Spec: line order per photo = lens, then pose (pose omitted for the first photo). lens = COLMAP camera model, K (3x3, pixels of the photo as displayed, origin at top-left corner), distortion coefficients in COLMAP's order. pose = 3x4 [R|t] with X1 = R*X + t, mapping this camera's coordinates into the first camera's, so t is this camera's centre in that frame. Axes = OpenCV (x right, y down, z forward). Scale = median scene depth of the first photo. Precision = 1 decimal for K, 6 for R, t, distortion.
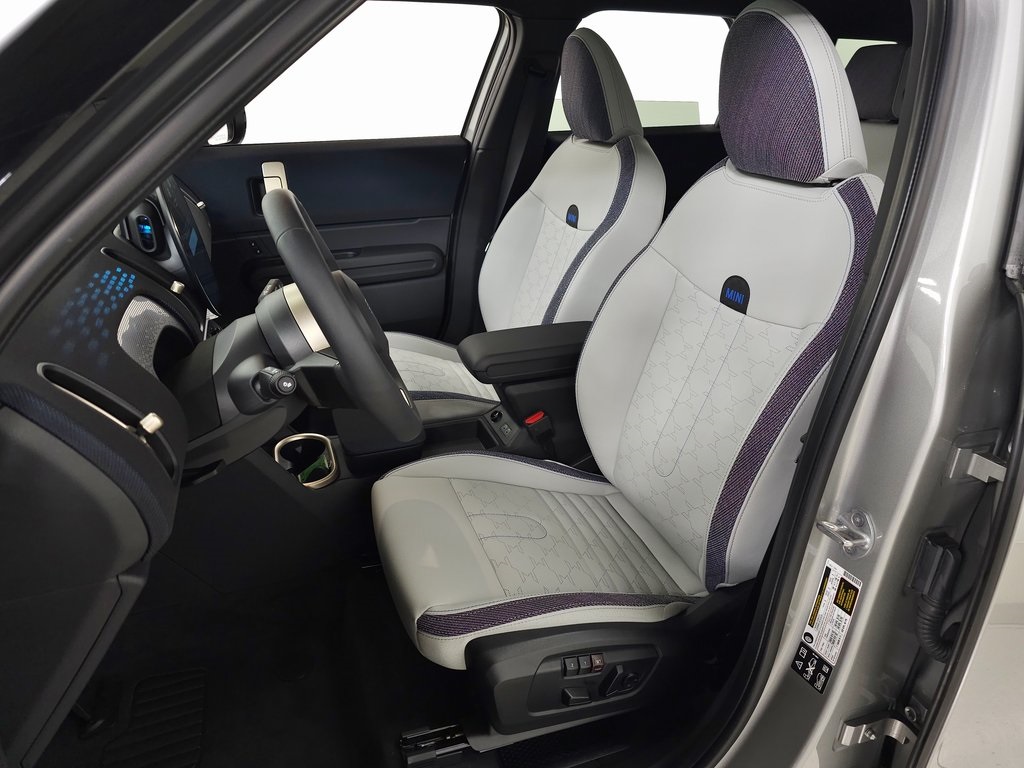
lens RADIAL K [[696.6, 0, 515.4], [0, 696.6, 388.7], [0, 0, 1]] dist [0.033240, -0.036886]
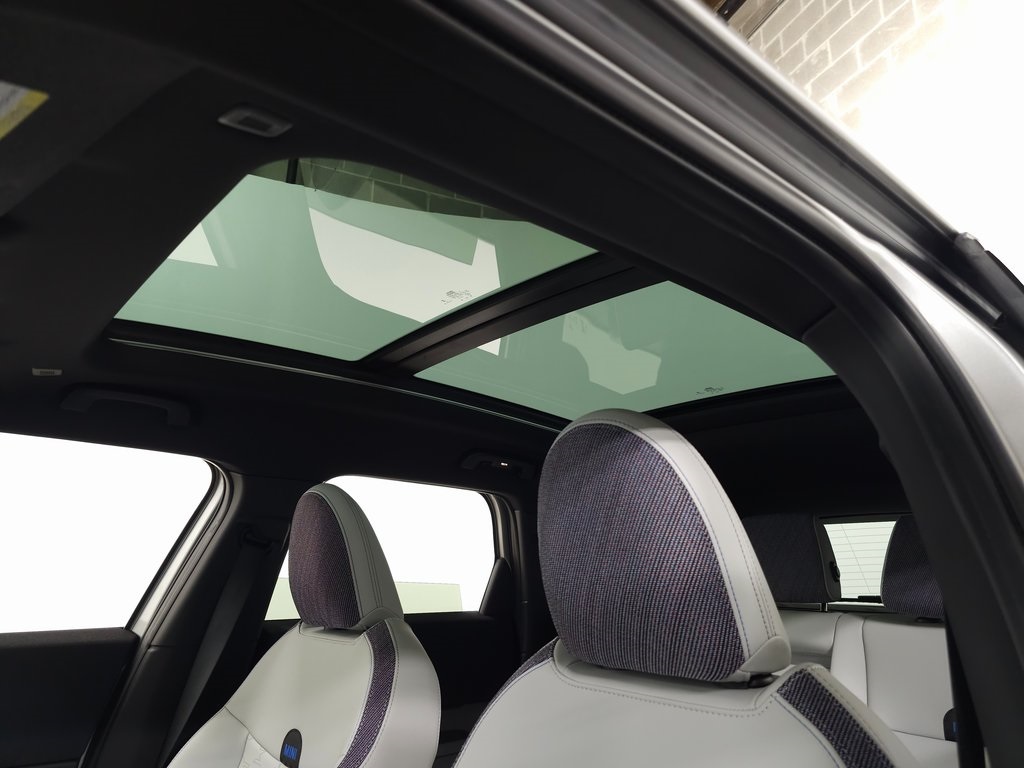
lens RADIAL K [[678.8, 0, 501.2], [0, 678.8, 384.5], [0, 0, 1]] dist [0.070841, -0.057041]
pose [[0.939298, 0.109733, 0.325082, 0.019571], [0.126661, 0.769651, -0.625775, -0.083761], [-0.318868, 0.628964, 0.709033, 0.280465]]
